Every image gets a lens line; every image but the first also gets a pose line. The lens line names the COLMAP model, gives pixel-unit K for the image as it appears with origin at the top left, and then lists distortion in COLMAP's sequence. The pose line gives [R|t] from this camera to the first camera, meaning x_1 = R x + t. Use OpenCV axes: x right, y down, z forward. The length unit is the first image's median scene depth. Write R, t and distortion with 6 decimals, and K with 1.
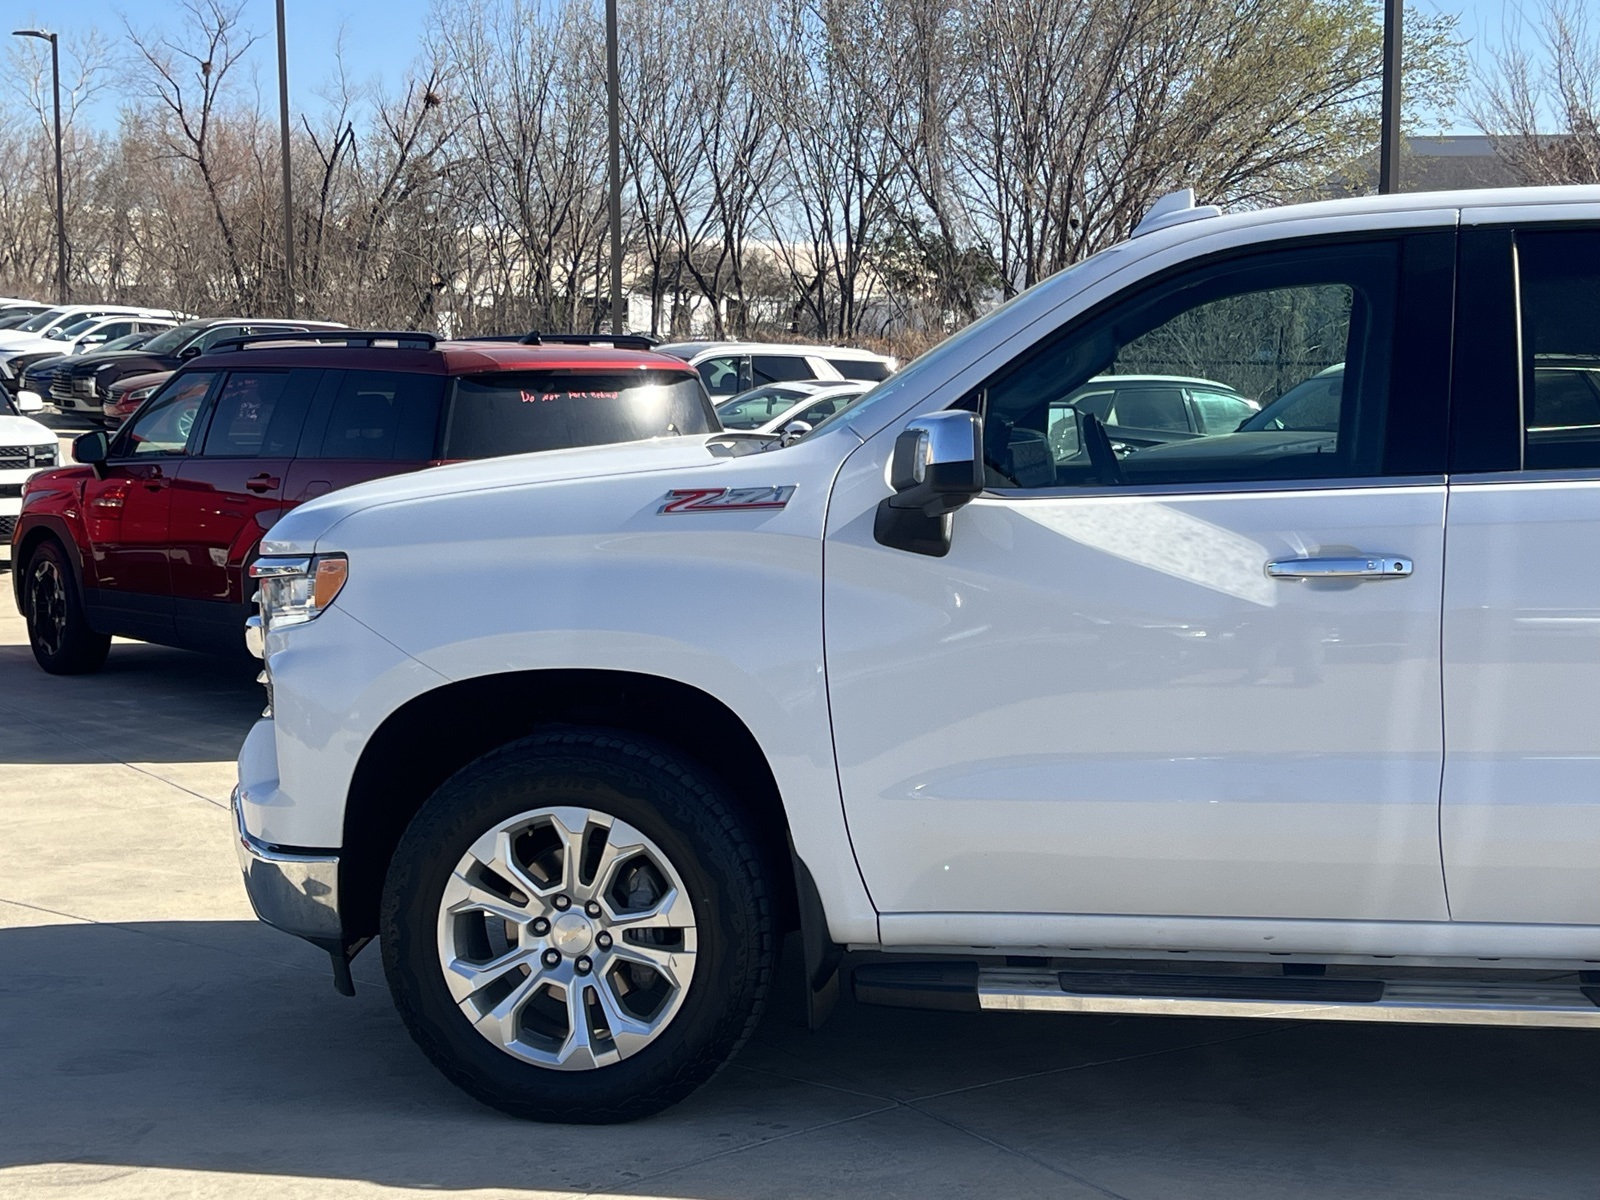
lens RADIAL K [[2433.7, 0, 798.3], [0, 2433.7, 593.9], [0, 0, 1]] dist [0.101537, 0.000000]
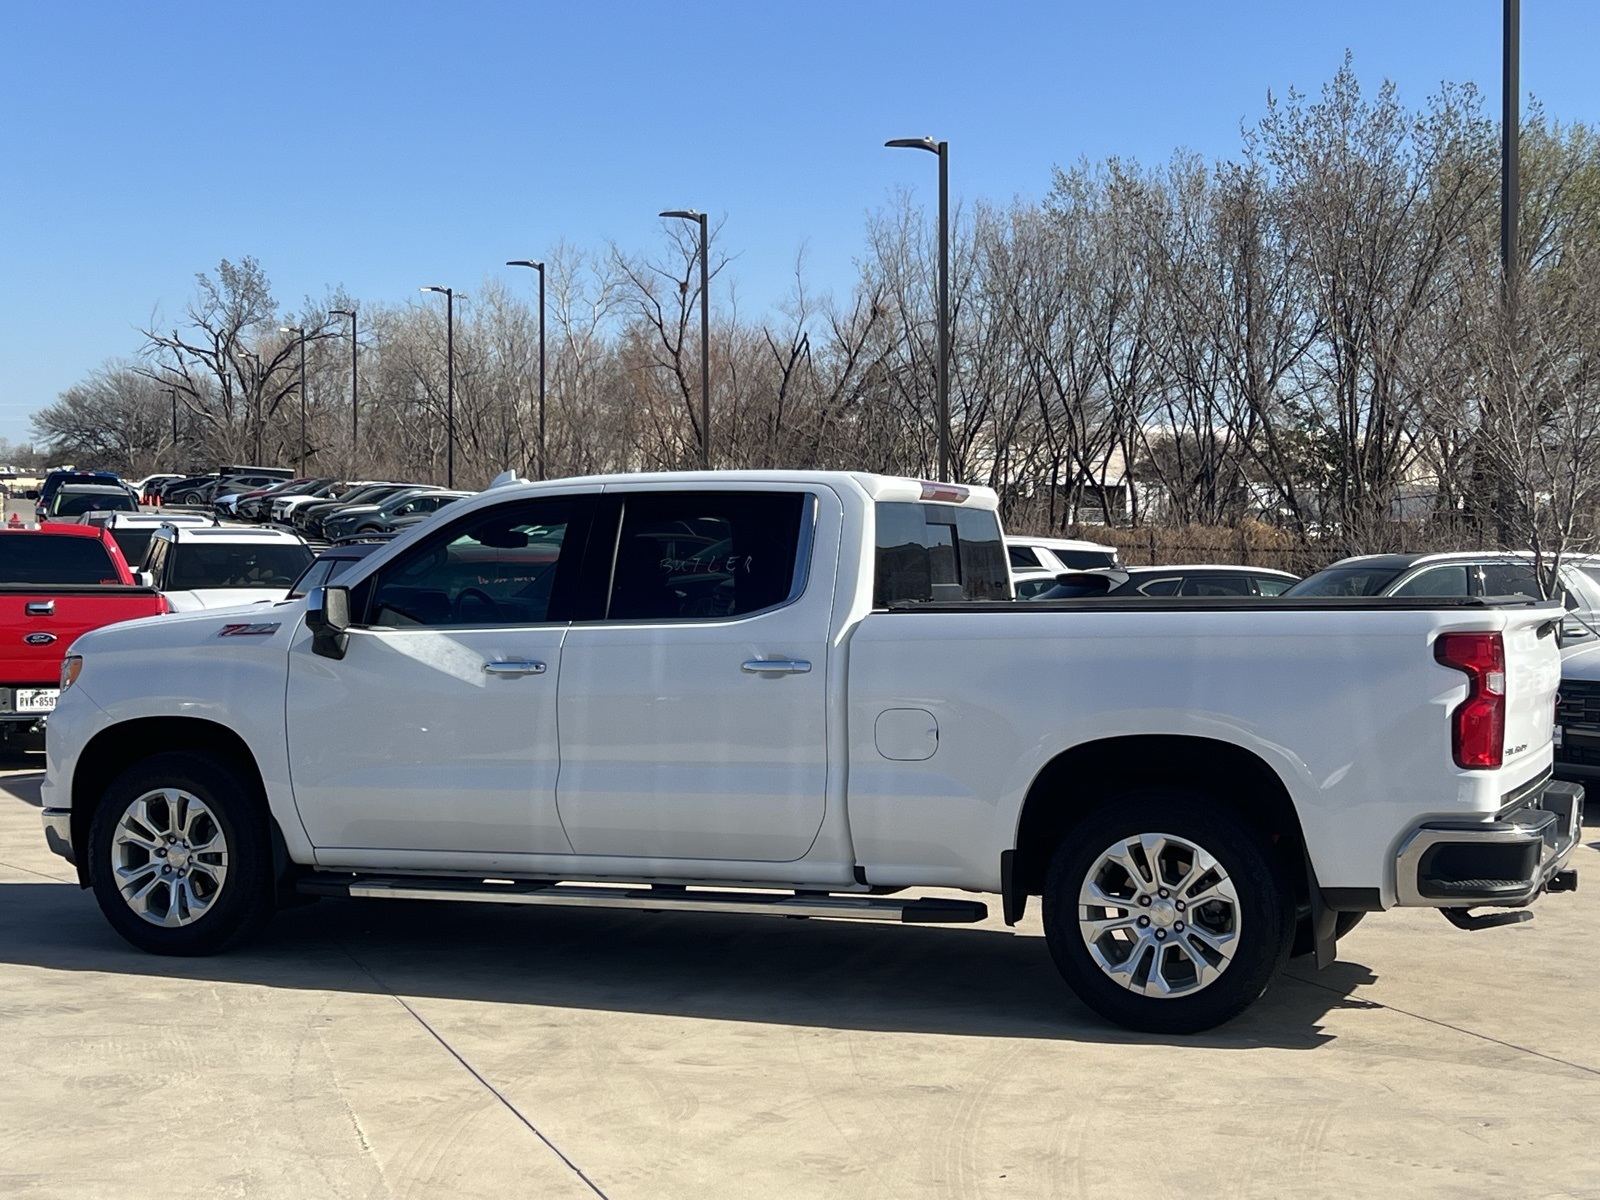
lens RADIAL K [[2433.7, 0, 807.1], [0, 2433.7, 592.1], [0, 0, 1]] dist [0.101537, 0.000000]
pose [[0.975206, 0.010169, -0.221064, 0.815327], [-0.026980, 0.996955, -0.073159, 0.060313], [0.219647, 0.077309, 0.972511, -0.778697]]
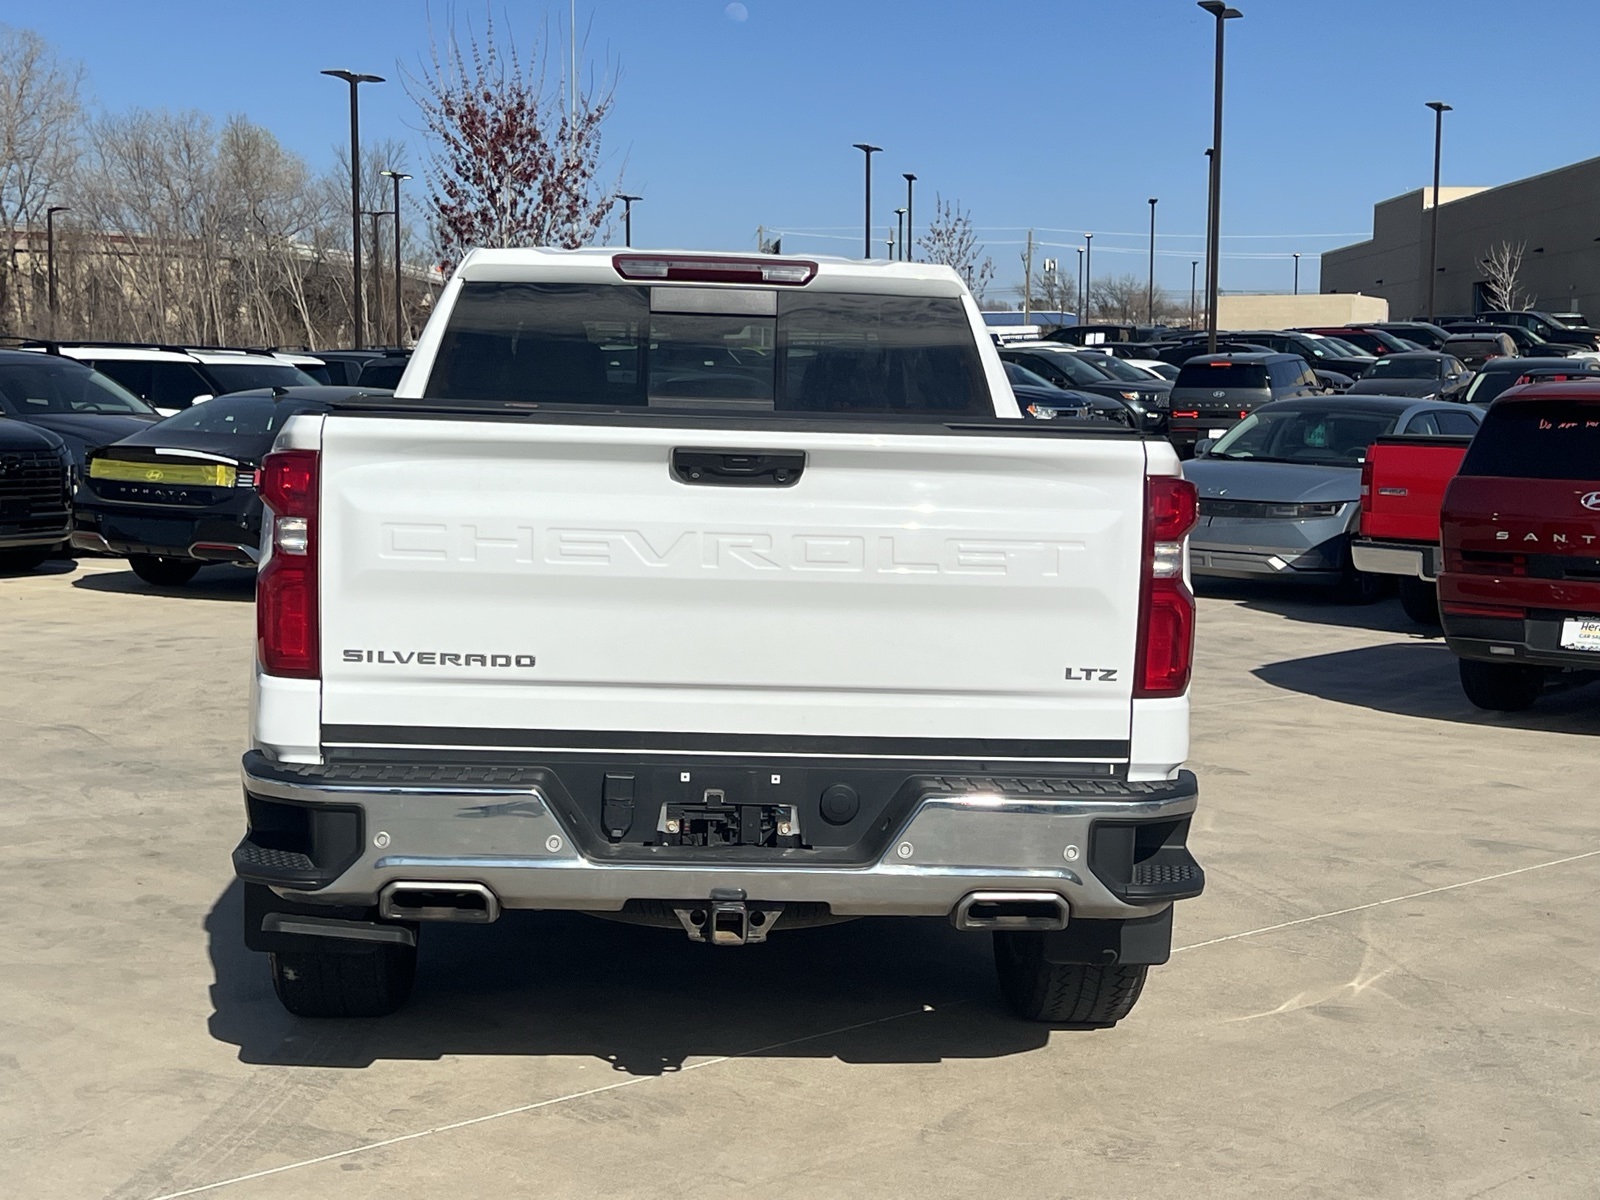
lens RADIAL K [[2433.7, 0, 792.7], [0, 2433.7, 612.6], [0, 0, 1]] dist [0.101537, 0.000000]
pose [[0.229938, 0.090475, -0.968991, 1.858949], [-0.111496, 0.991562, 0.066125, -0.062384], [0.966797, 0.092834, 0.238086, 0.808096]]
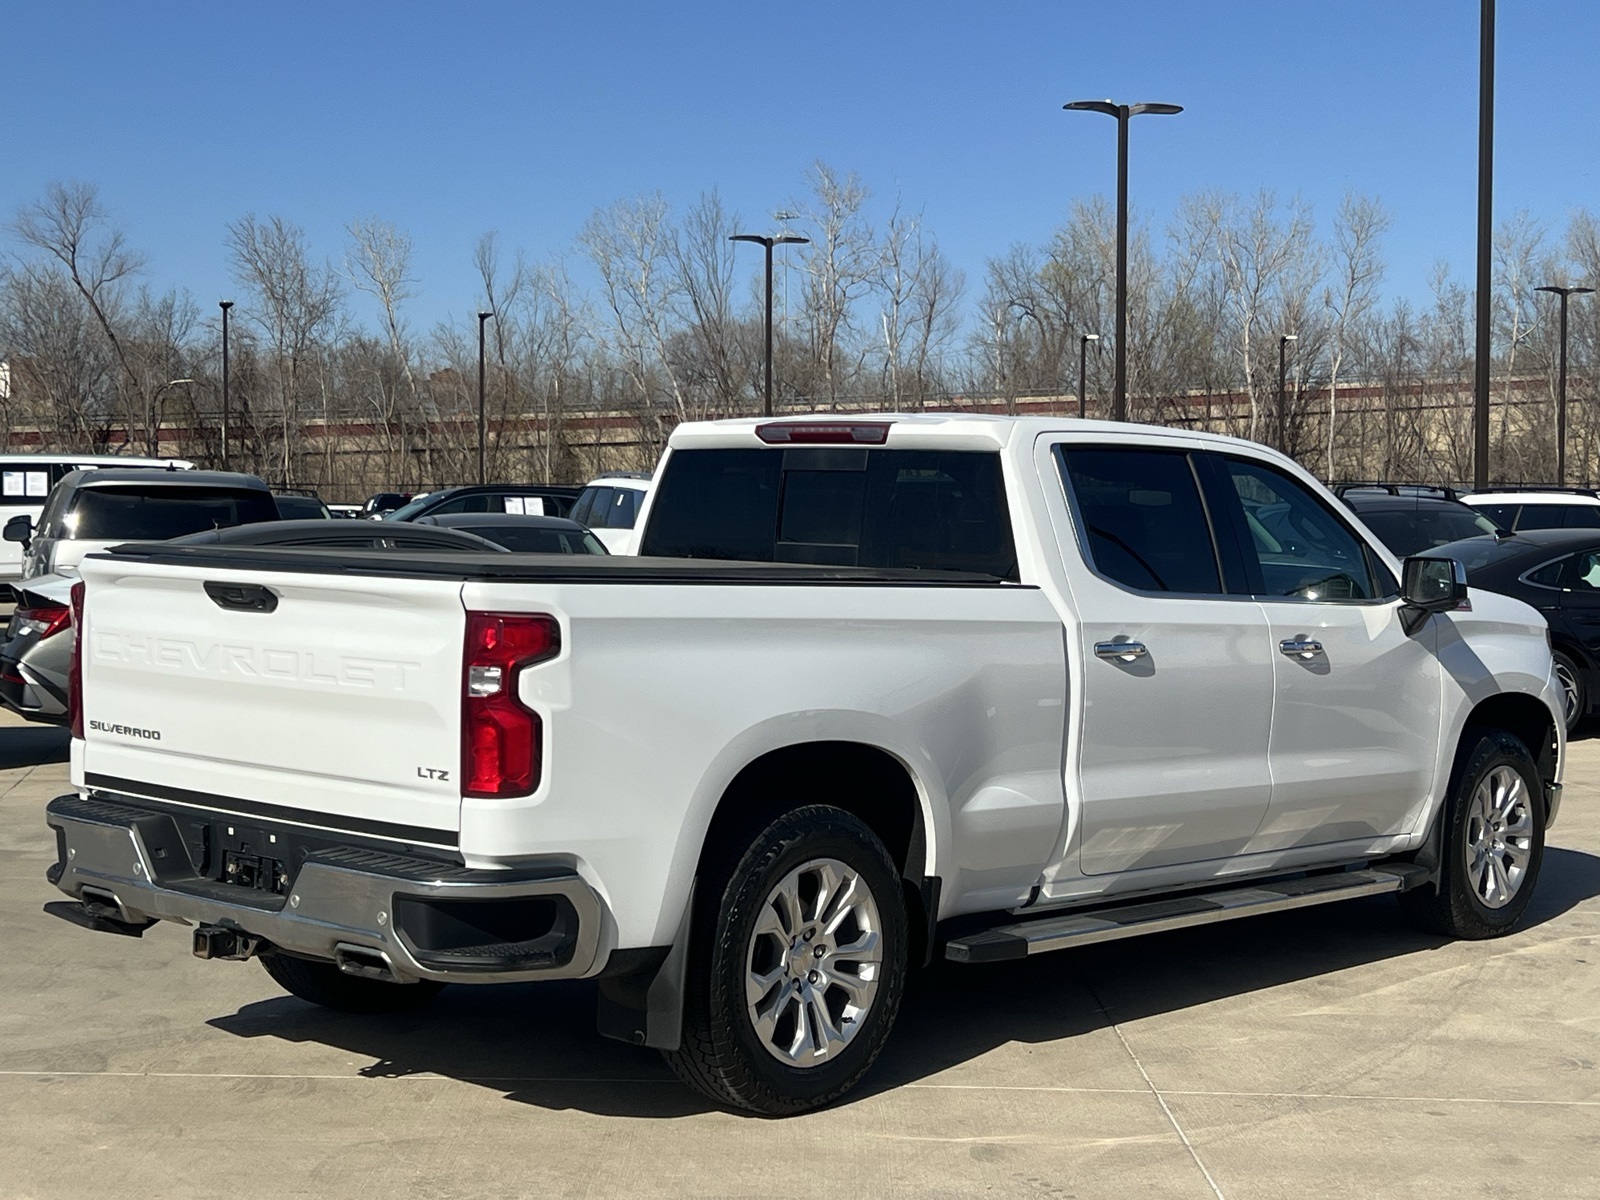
lens RADIAL K [[2433.7, 0, 802.6], [0, 2433.7, 601.2], [0, 0, 1]] dist [0.101537, 0.000000]
pose [[-0.526627, 0.027342, -0.849657, 1.849371], [-0.093486, 0.991558, 0.089852, -0.190449], [0.844941, 0.126749, -0.519625, 1.896575]]
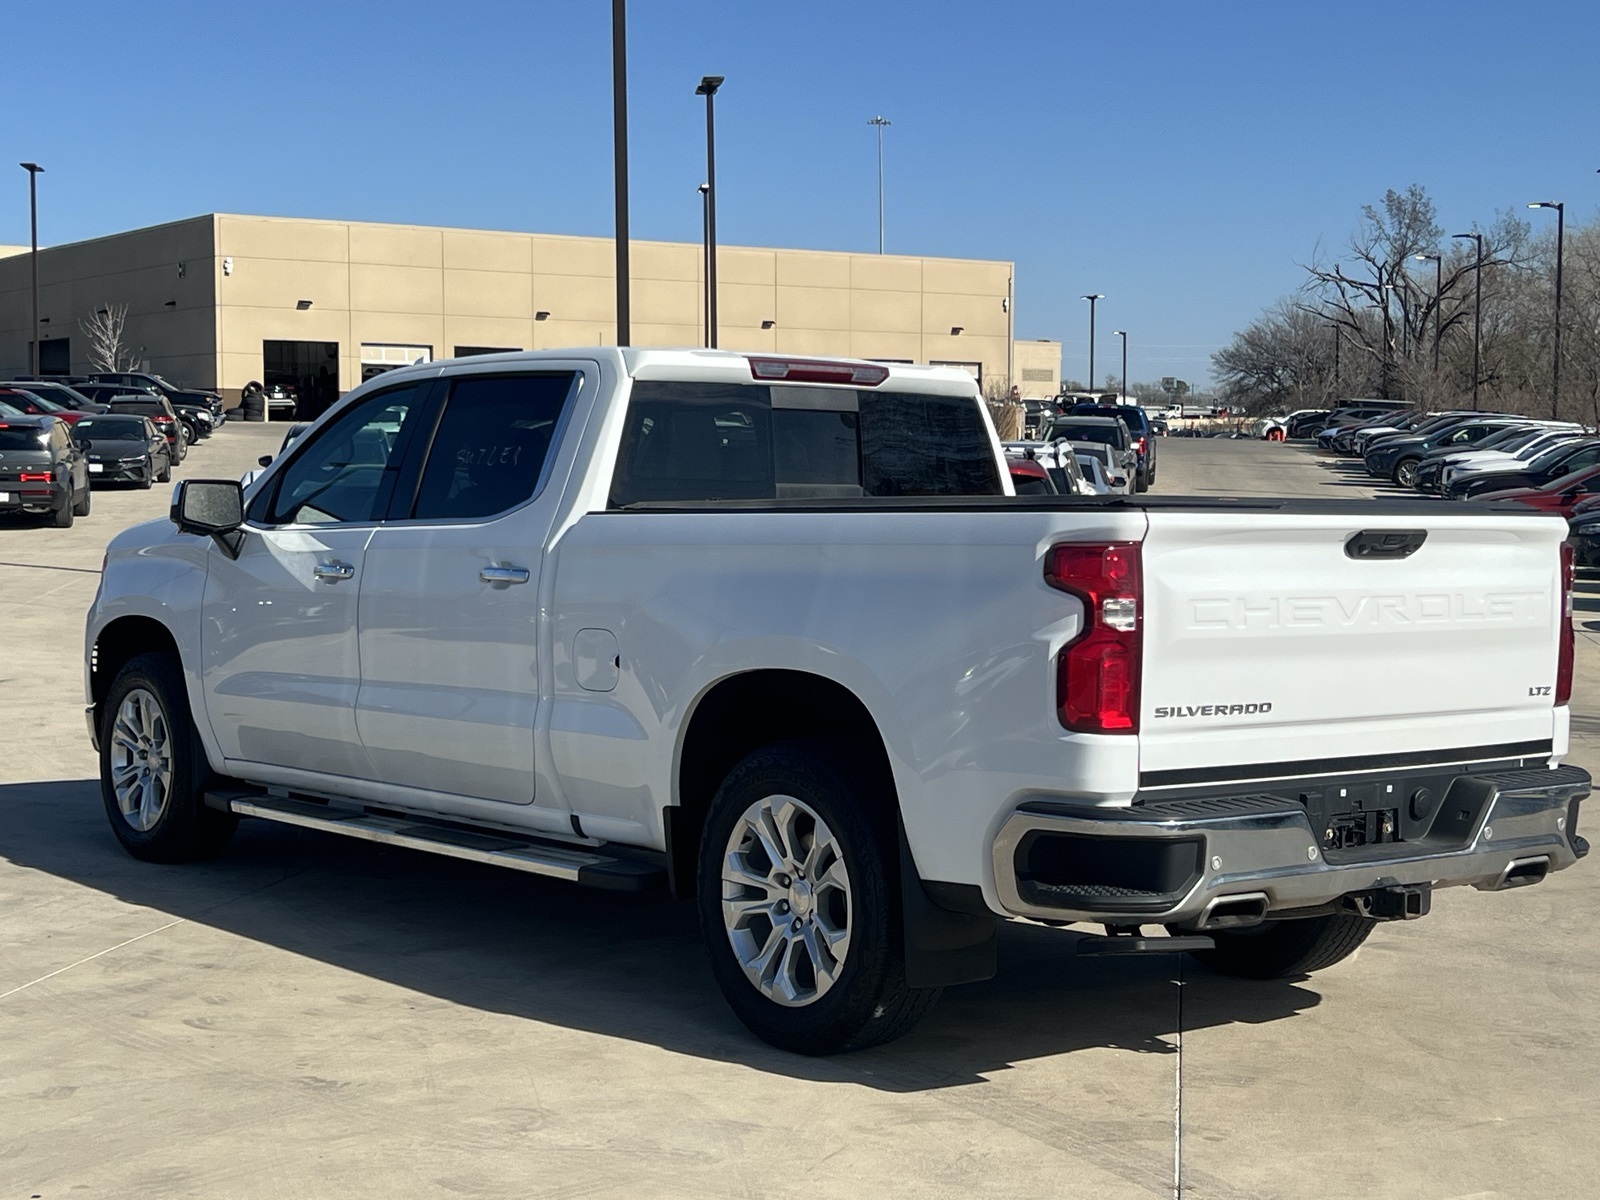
lens RADIAL K [[2433.7, 0, 790.2], [0, 2433.7, 600.0], [0, 0, 1]] dist [0.101537, 0.000000]
pose [[0.745255, 0.041611, -0.665480, 1.524373], [-0.072880, 0.997155, -0.019266, 0.018114], [0.662784, 0.062858, 0.746167, -0.085278]]
